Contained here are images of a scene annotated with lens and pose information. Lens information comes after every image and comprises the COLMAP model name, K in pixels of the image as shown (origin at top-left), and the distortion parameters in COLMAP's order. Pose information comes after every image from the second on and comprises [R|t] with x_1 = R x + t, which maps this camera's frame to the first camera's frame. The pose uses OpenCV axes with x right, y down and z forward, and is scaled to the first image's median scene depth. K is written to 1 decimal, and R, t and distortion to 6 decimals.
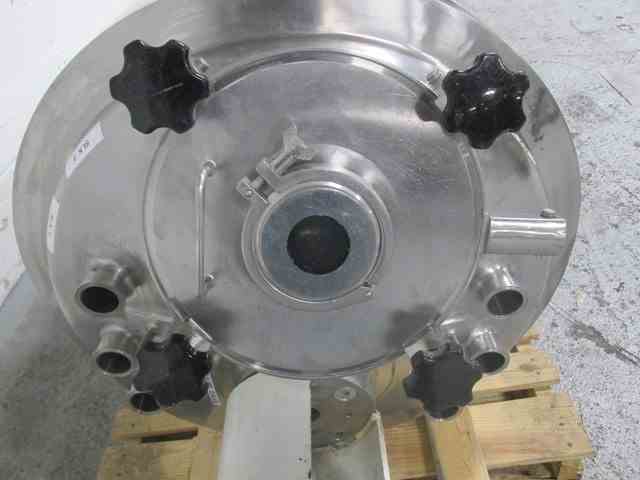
lens RADIAL K [[547.8, 0, 320.0], [0, 547.8, 240.0], [0, 0, 1]] dist [-0.110231, 0.136399]
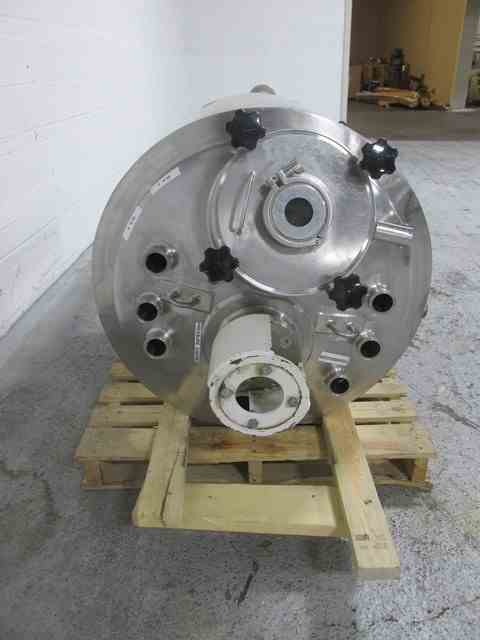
lens RADIAL K [[539.0, 0, 240.0], [0, 539.0, 320.0], [0, 0, 1]] dist [-0.011813, -0.008185]
pose [[0.989231, 0.144289, 0.024530, -0.081440], [-0.135717, 0.967066, -0.215324, 0.335475], [-0.054791, 0.209676, 0.976235, -0.367219]]
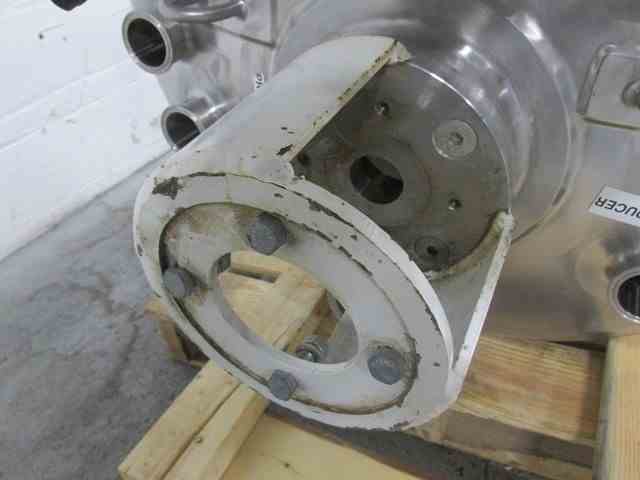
lens RADIAL K [[539.0, 0, 320.0], [0, 539.0, 240.0], [0, 0, 1]] dist [-0.011813, -0.008185]
pose [[0.877127, 0.294670, -0.379233, 0.087264], [-0.283510, 0.955071, 0.086376, 0.204337], [0.387647, 0.031754, 0.921261, 0.271174]]
